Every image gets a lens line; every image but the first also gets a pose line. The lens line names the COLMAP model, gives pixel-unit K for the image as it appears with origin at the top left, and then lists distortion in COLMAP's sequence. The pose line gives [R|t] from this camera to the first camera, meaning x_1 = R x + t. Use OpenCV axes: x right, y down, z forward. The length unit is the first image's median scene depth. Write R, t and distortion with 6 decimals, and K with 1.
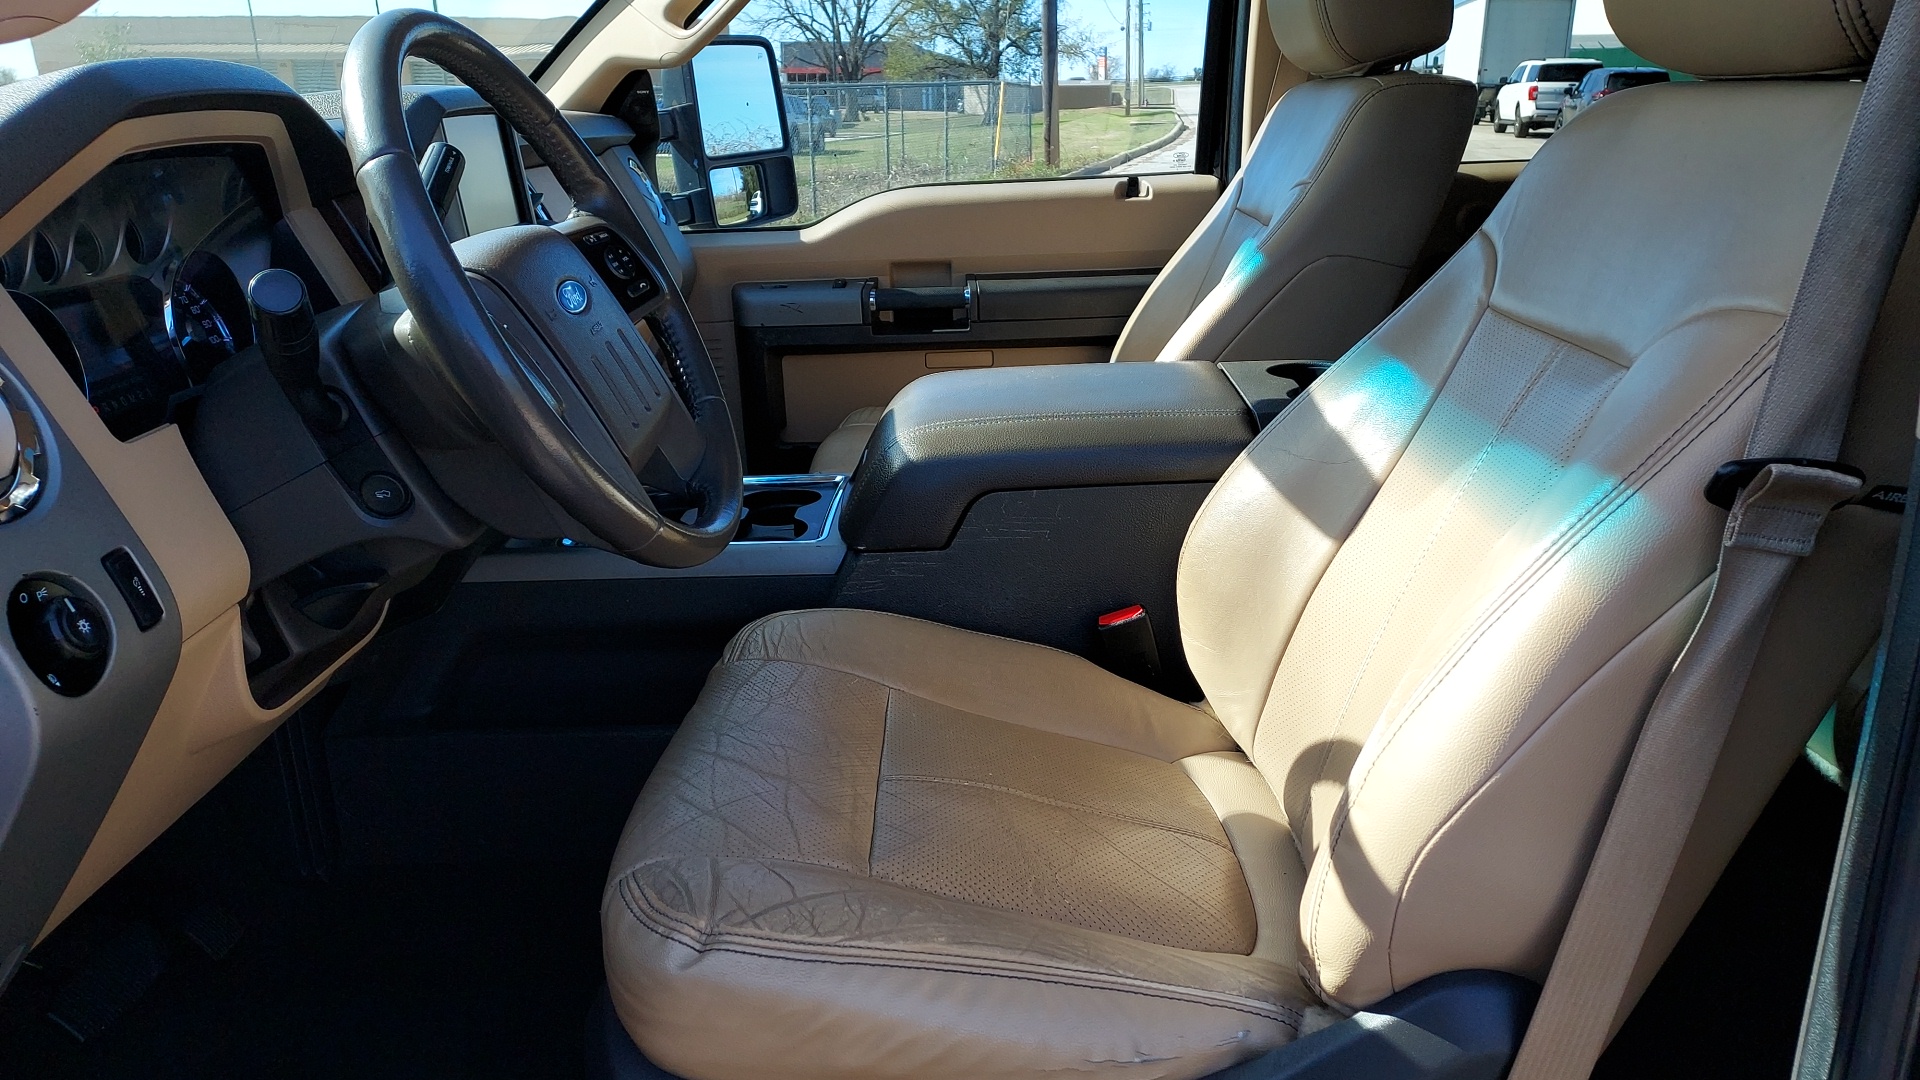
lens RADIAL K [[1368.1, 0, 976.9], [0, 1368.1, 537.0], [0, 0, 1]] dist [0.062694, -0.064003]
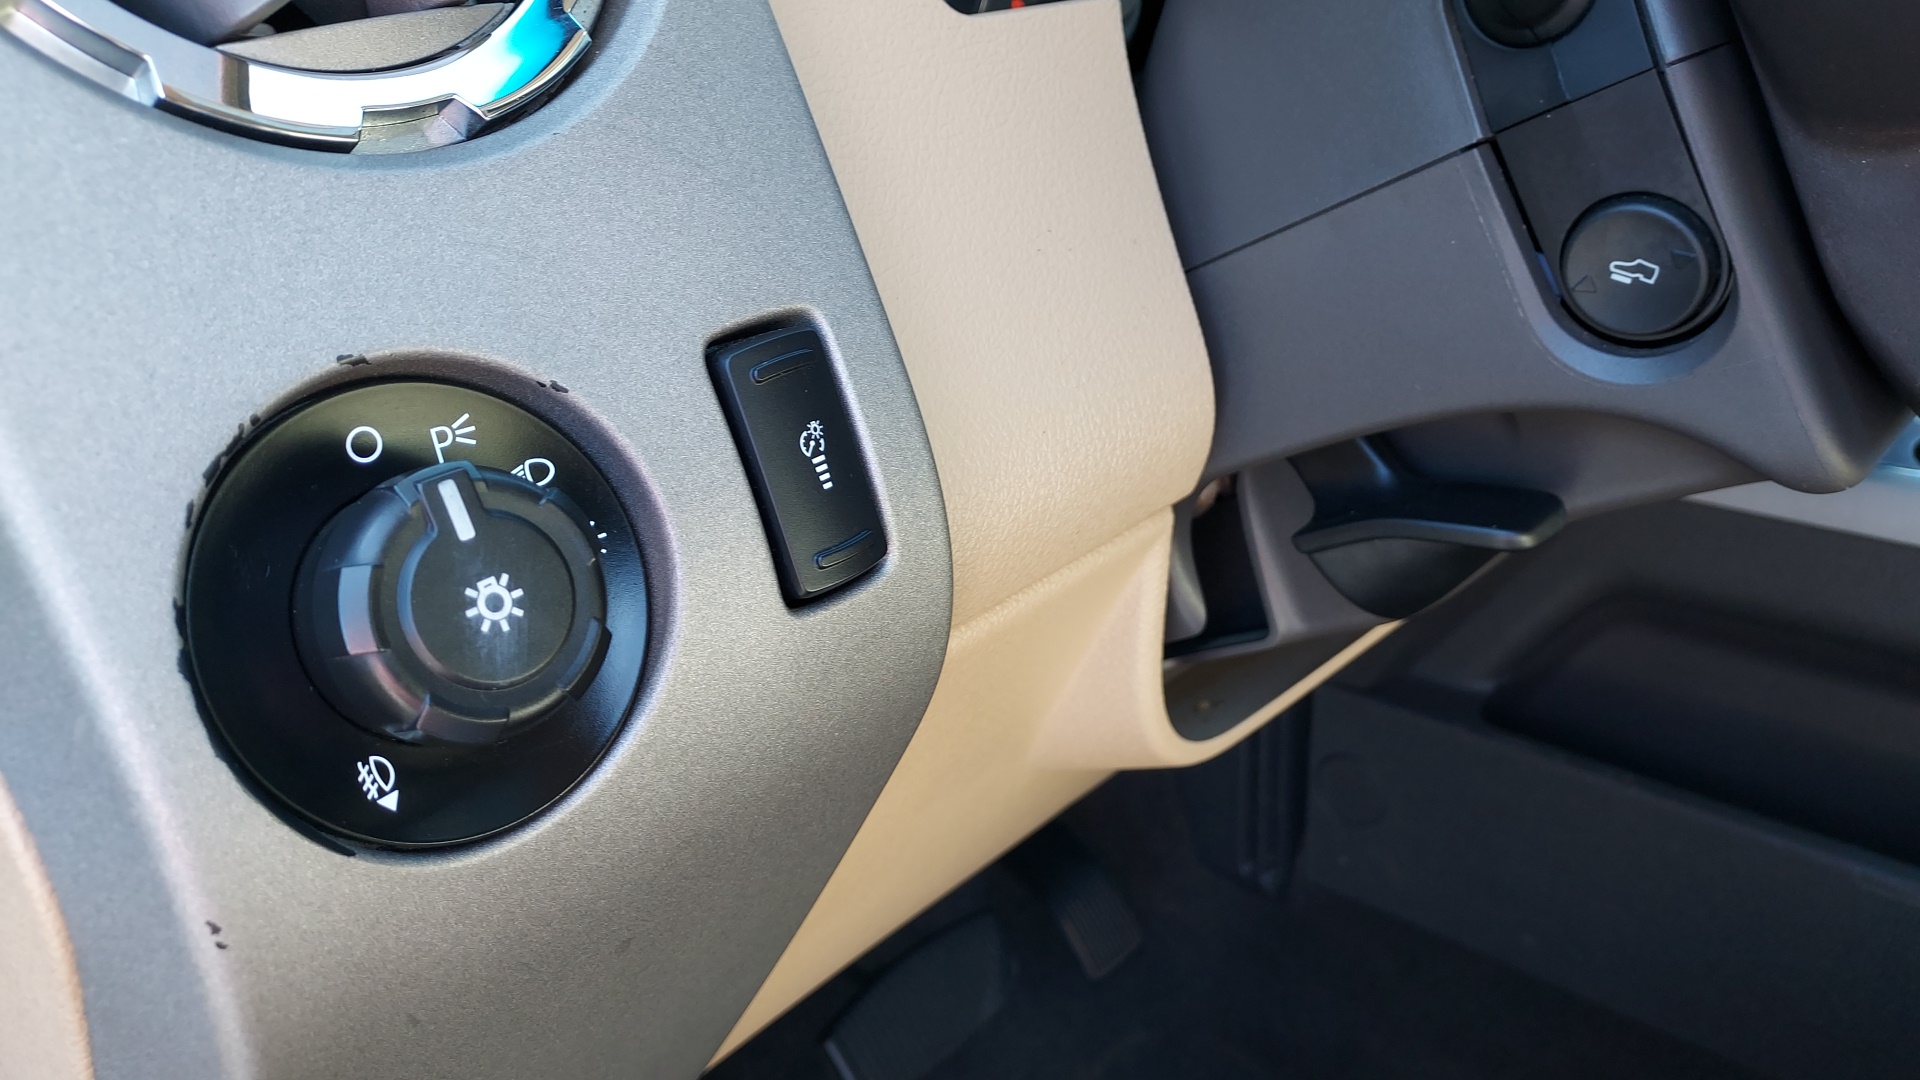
lens RADIAL K [[1368.1, 0, 976.9], [0, 1368.1, 537.0], [0, 0, 1]] dist [0.062694, -0.064003]
pose [[0.731437, 0.259625, -0.630551, -0.326972], [-0.174700, 0.965169, 0.194751, -0.009280], [0.659151, -0.032290, 0.751317, 0.672557]]
